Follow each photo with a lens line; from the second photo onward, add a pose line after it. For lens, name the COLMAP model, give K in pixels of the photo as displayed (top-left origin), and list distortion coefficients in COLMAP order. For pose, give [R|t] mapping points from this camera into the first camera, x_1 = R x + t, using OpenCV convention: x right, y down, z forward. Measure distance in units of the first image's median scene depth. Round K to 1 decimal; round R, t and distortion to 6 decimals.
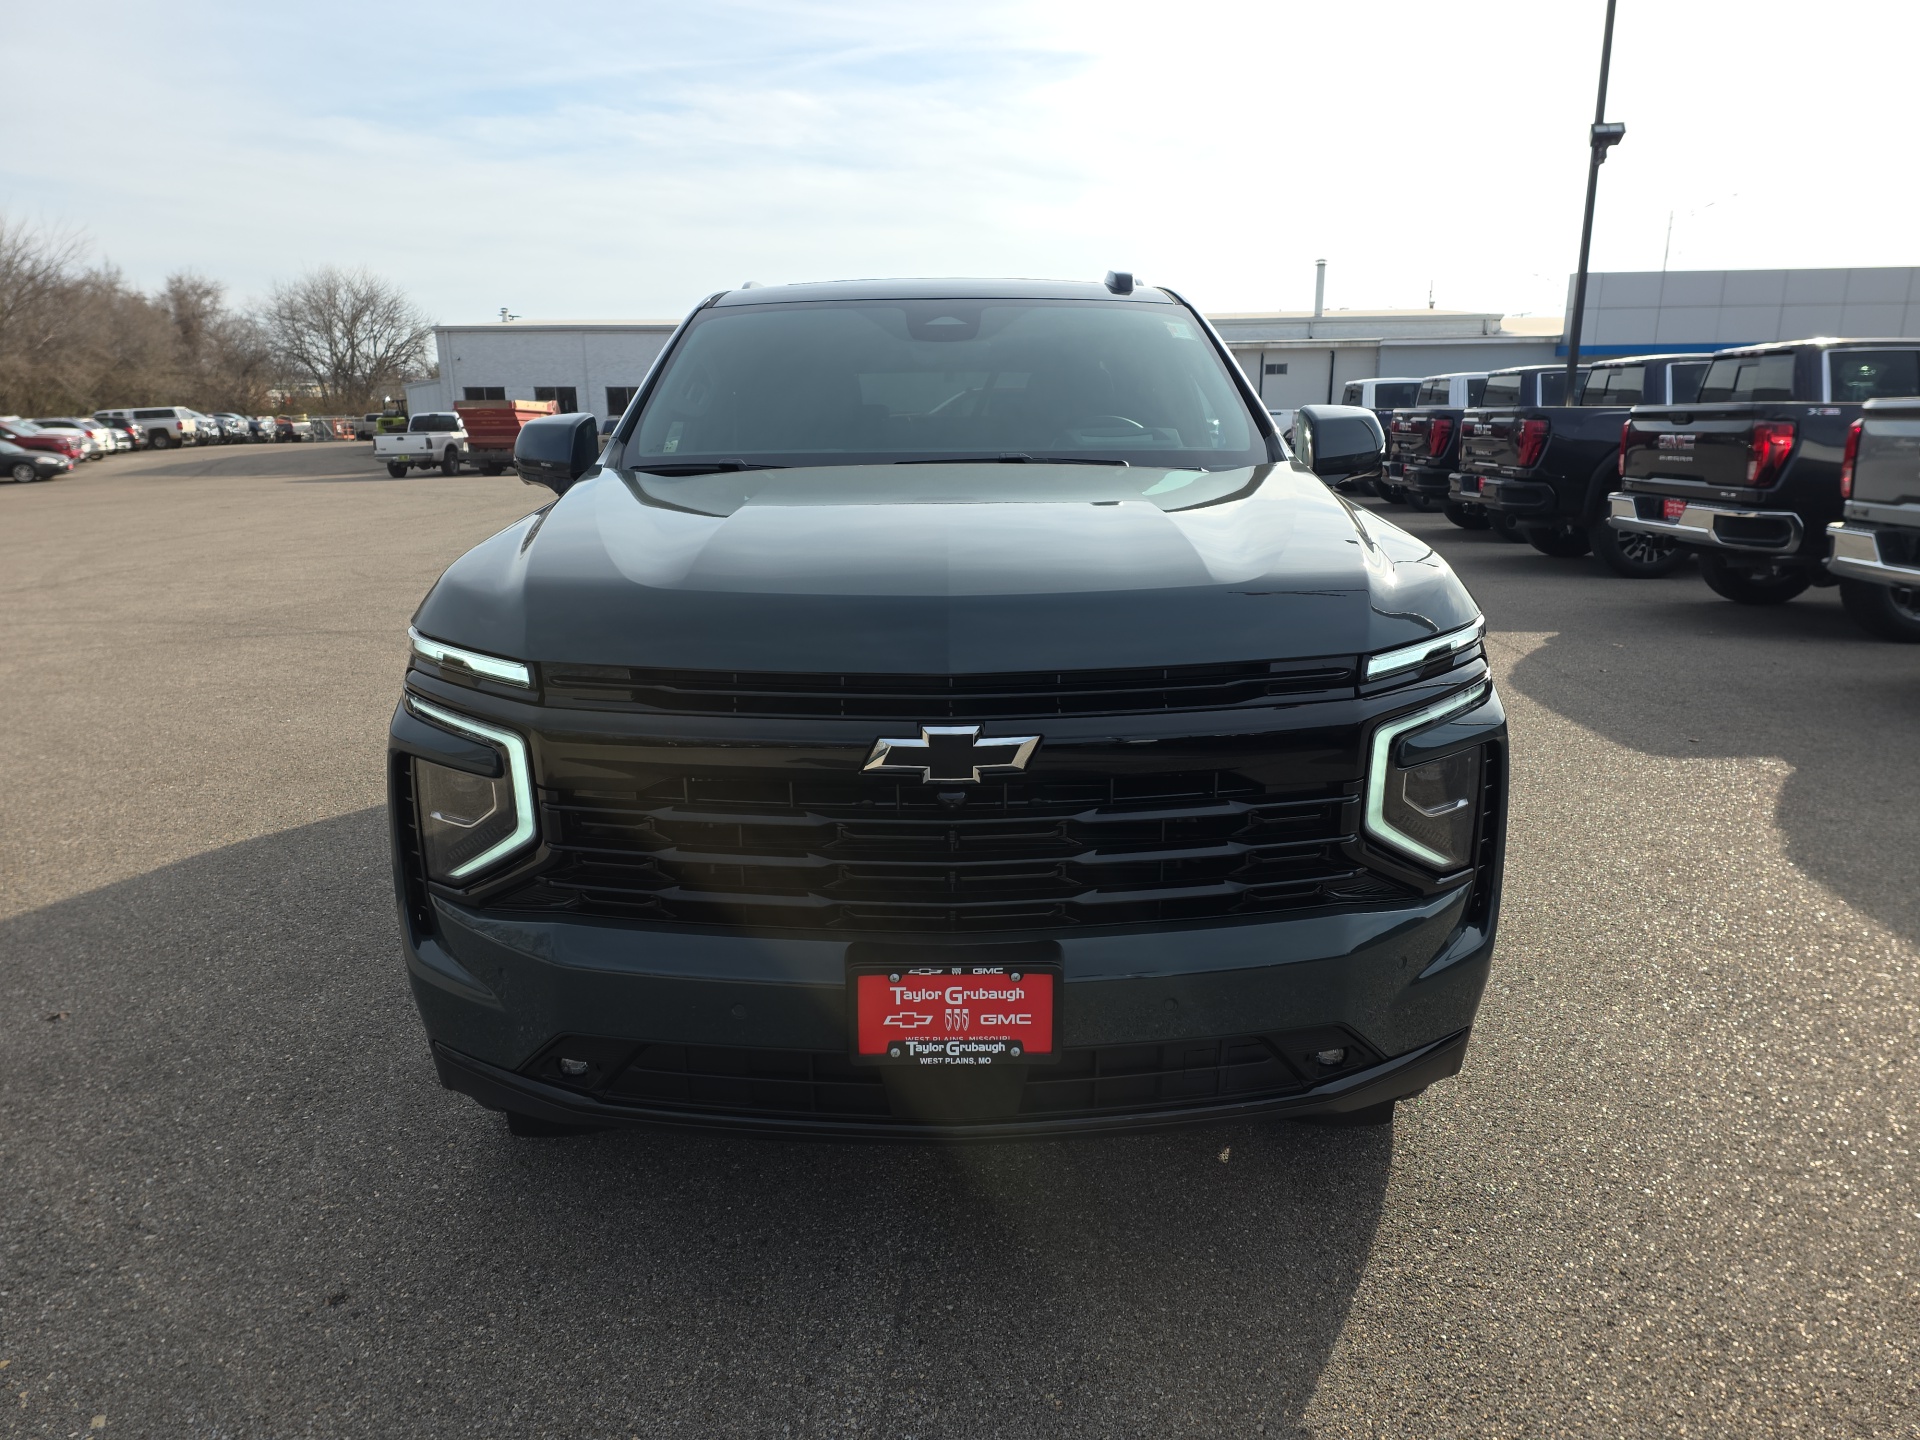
lens RADIAL K [[1281.1, 0, 962.3], [0, 1281.1, 687.5], [0, 0, 1]] dist [0.074339, -0.067366]
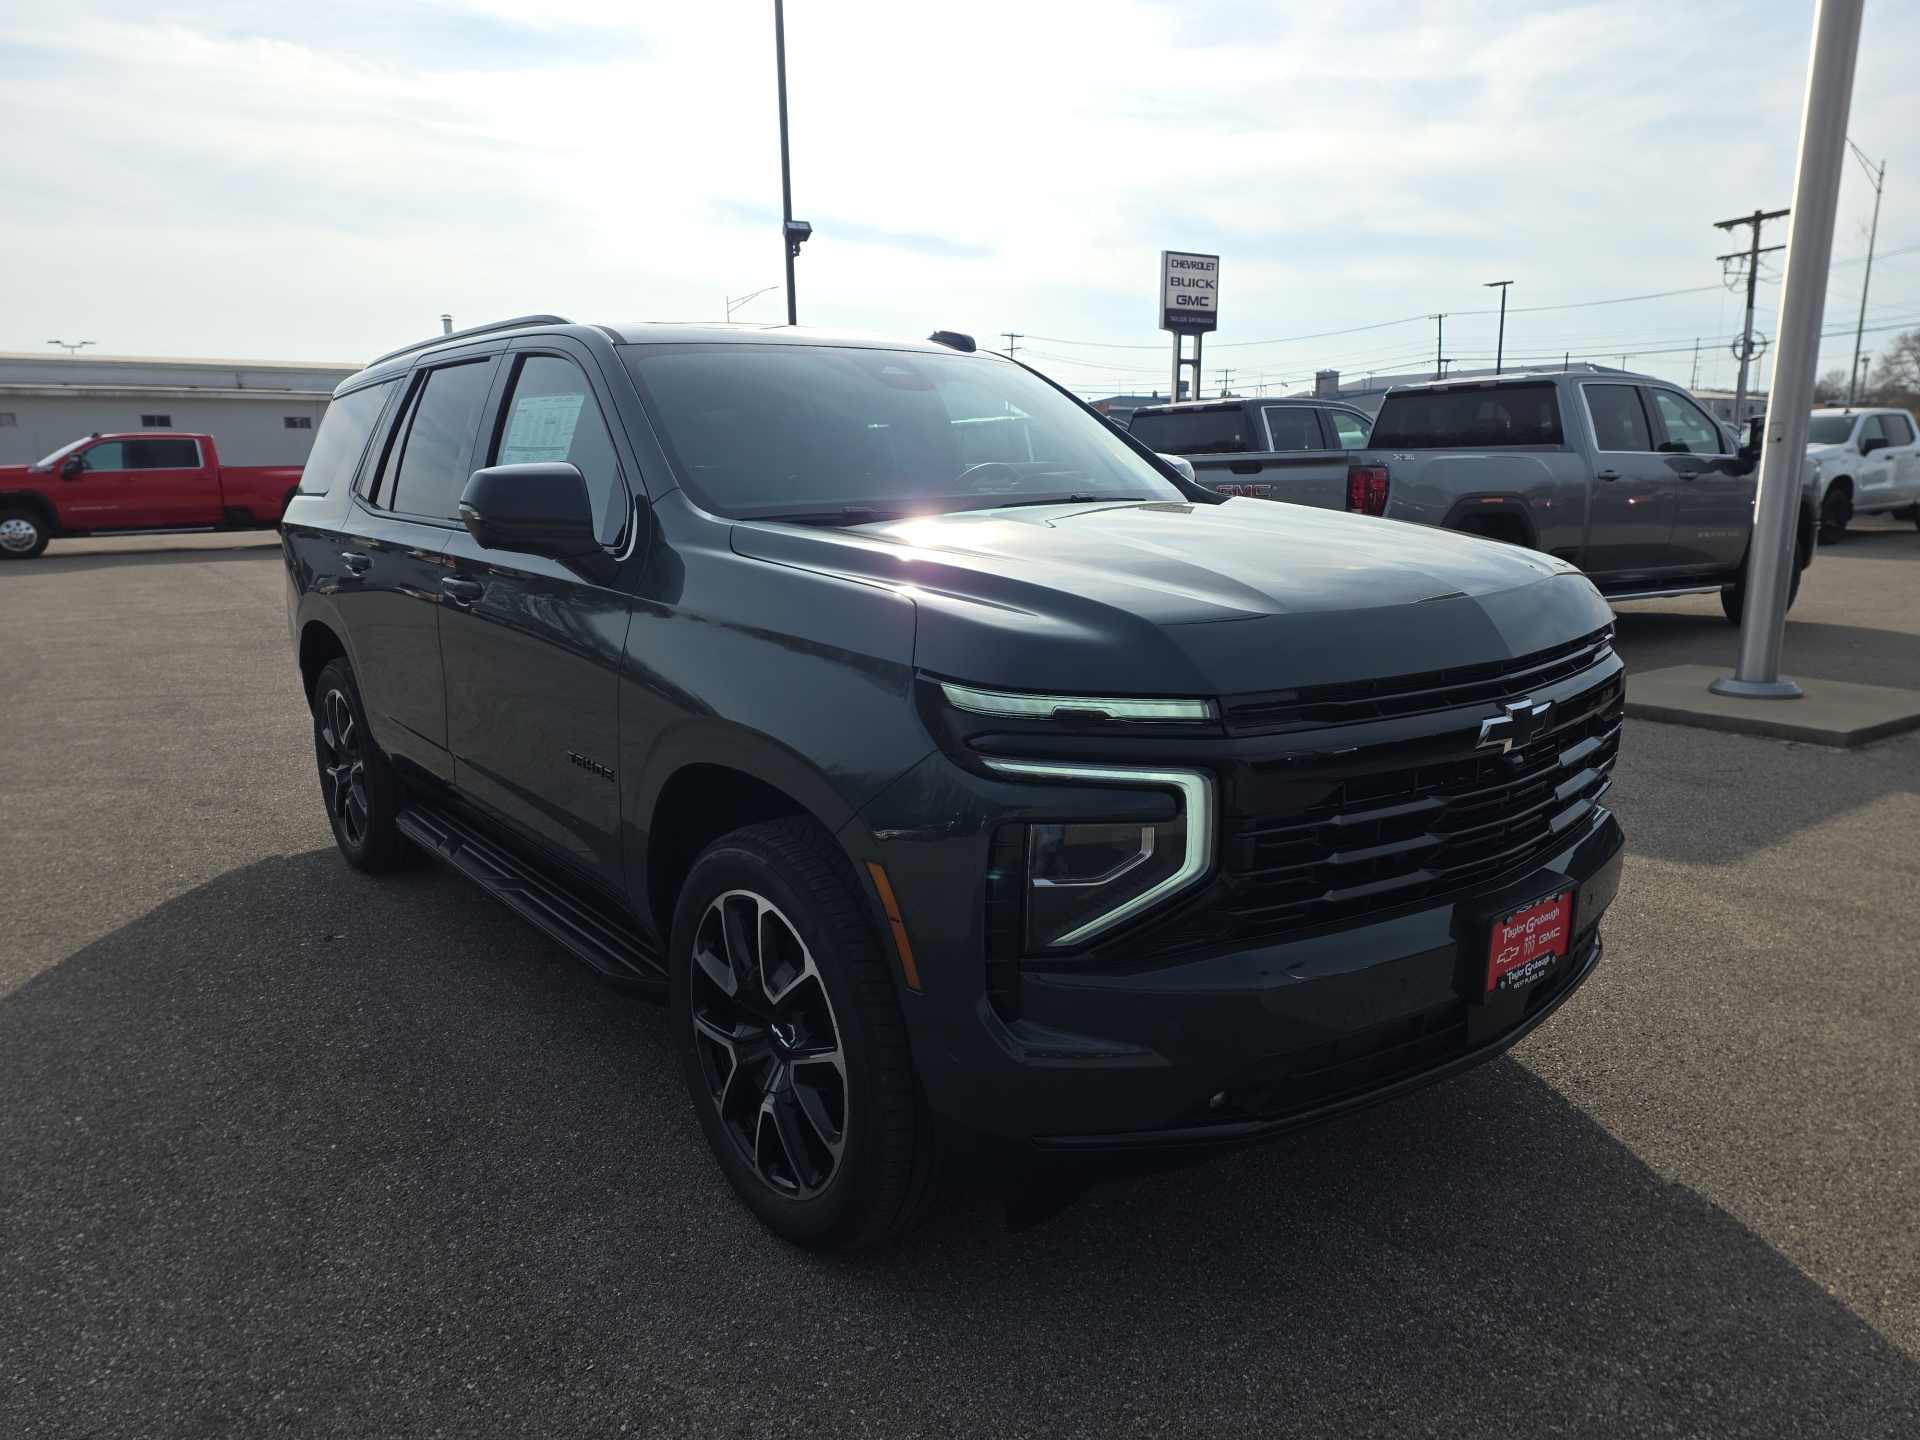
lens RADIAL K [[1281.1, 0, 962.3], [0, 1281.1, 687.5], [0, 0, 1]] dist [0.074339, -0.067366]
pose [[0.789136, -0.116013, 0.603163, -1.122110], [0.136901, 0.990519, 0.011405, -0.066732], [-0.598767, 0.073574, 0.797537, 0.329159]]
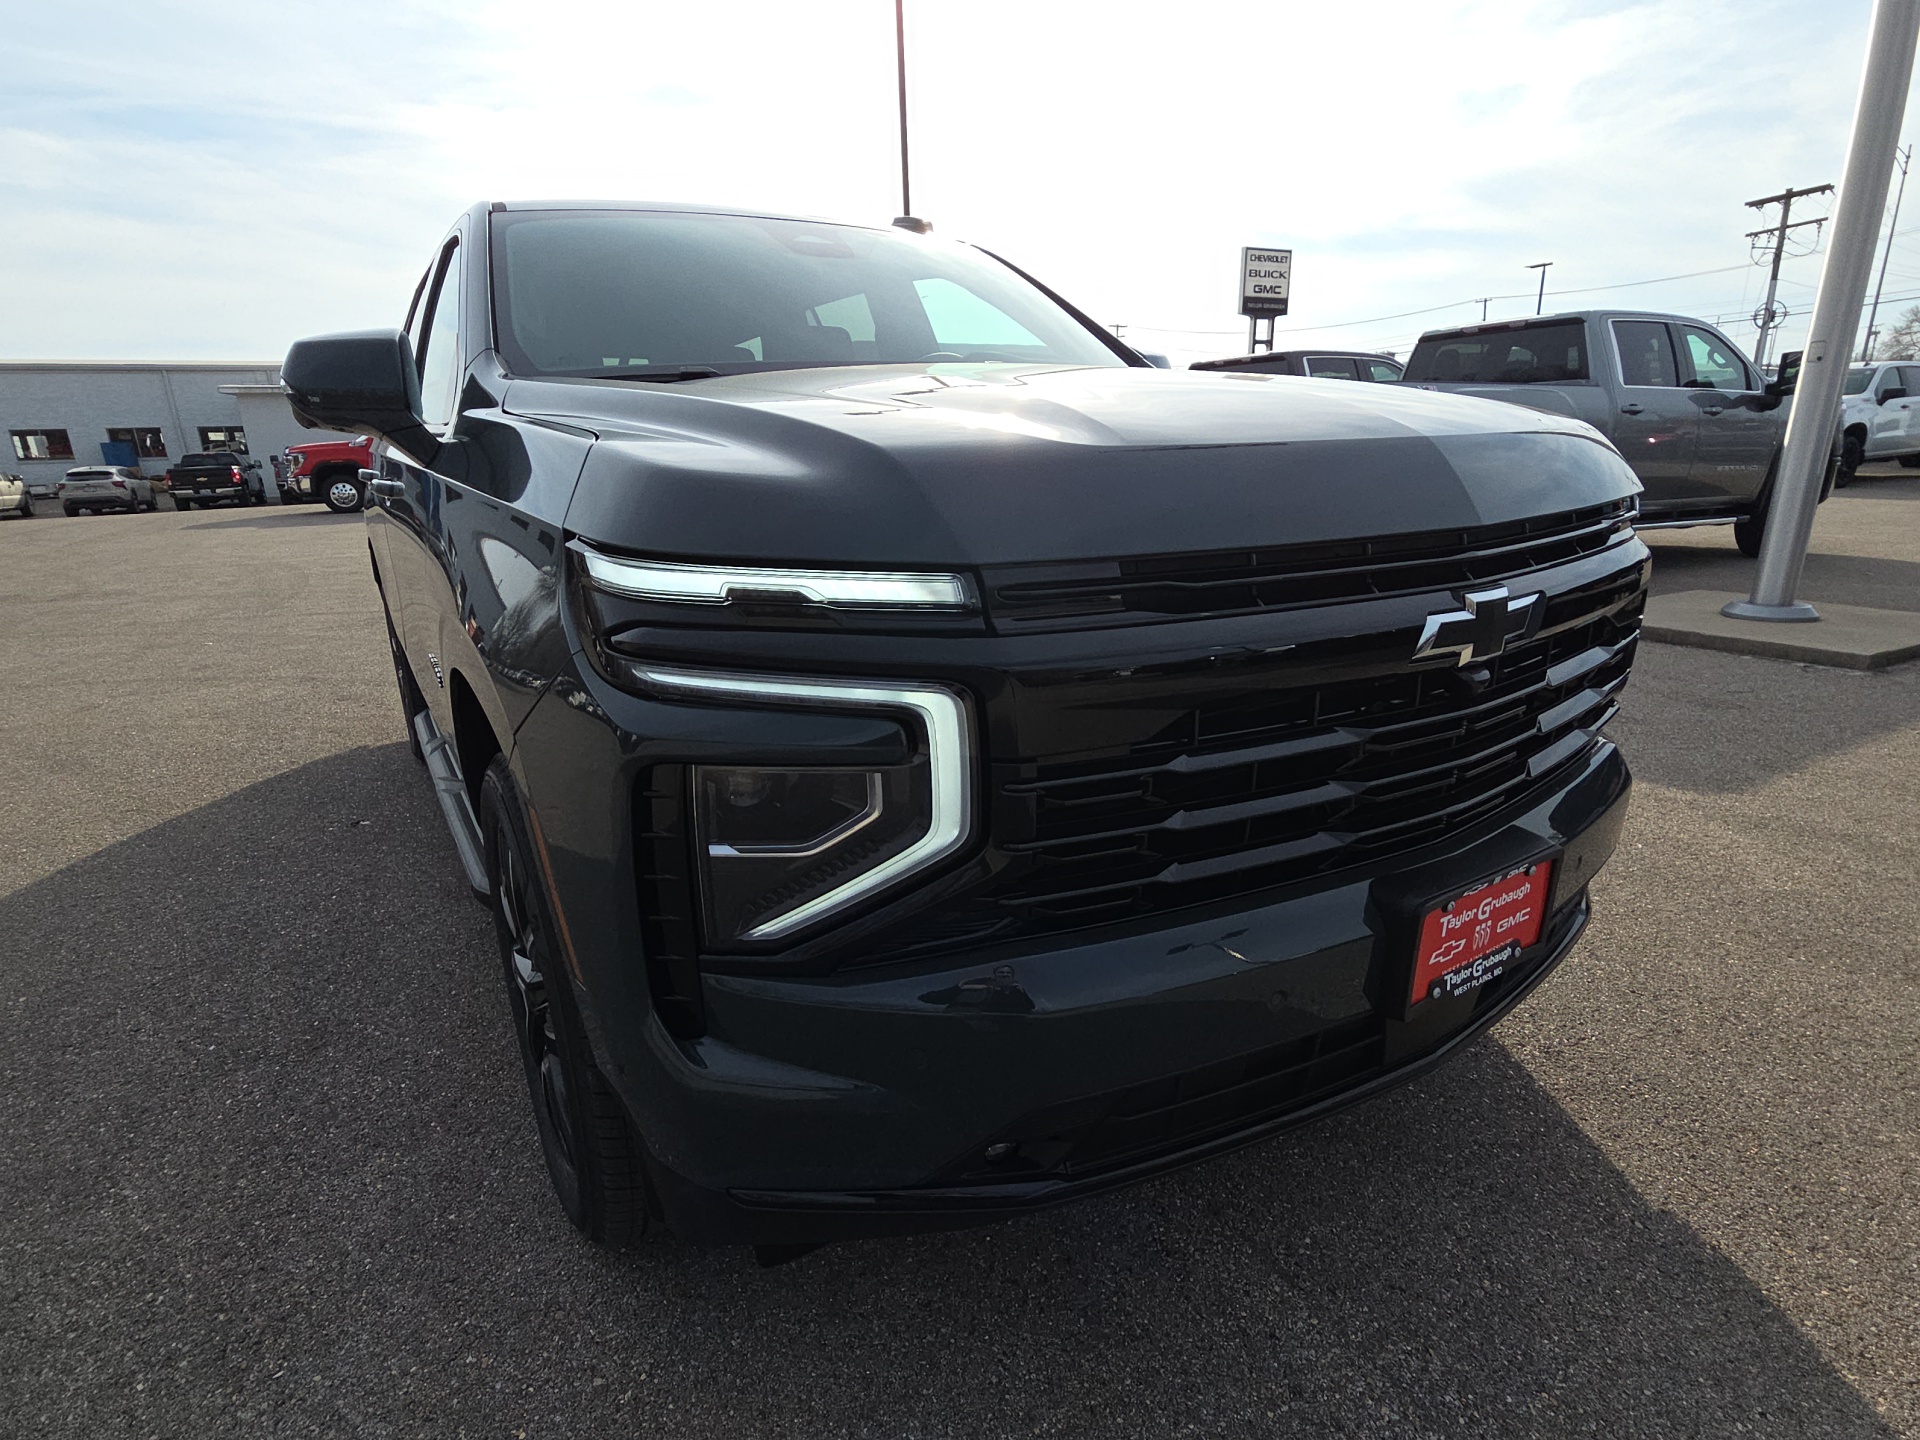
lens RADIAL K [[983.2, 0, 960.0], [0, 983.2, 720.0], [0, 0, 1]] dist [0.013429, -0.007844]
pose [[0.857347, -0.161602, 0.488714, -0.599146], [0.130263, 0.986651, 0.097735, 0.006142], [-0.497984, -0.020131, 0.866952, 0.601637]]
